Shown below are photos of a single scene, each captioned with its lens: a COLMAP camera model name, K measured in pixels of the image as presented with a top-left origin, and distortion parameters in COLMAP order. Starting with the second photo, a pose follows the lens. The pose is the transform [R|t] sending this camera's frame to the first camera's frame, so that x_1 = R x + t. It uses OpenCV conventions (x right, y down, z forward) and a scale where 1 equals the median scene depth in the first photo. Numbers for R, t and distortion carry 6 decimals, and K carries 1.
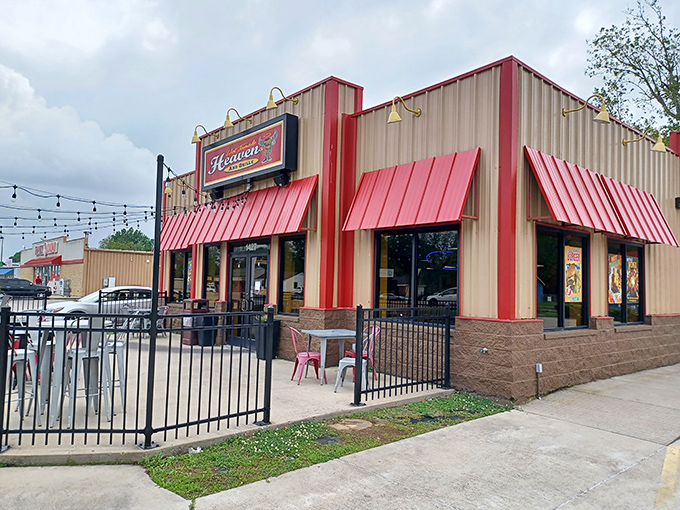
lens RADIAL K [[497.0, 0, 340.0], [0, 497.0, 255.0], [0, 0, 1]] dist [0.060276, -0.002820]
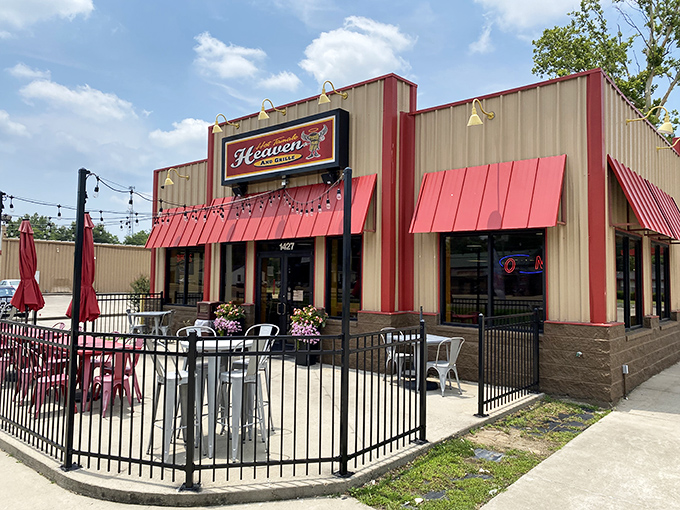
lens RADIAL K [[514.5, 0, 340.0], [0, 514.5, 255.0], [0, 0, 1]] dist [0.053978, -0.002104]
pose [[0.986222, -0.002692, 0.165404, -0.278555], [-0.001593, 0.999667, 0.025769, -0.030766], [-0.165418, -0.025678, 0.985889, 0.023771]]
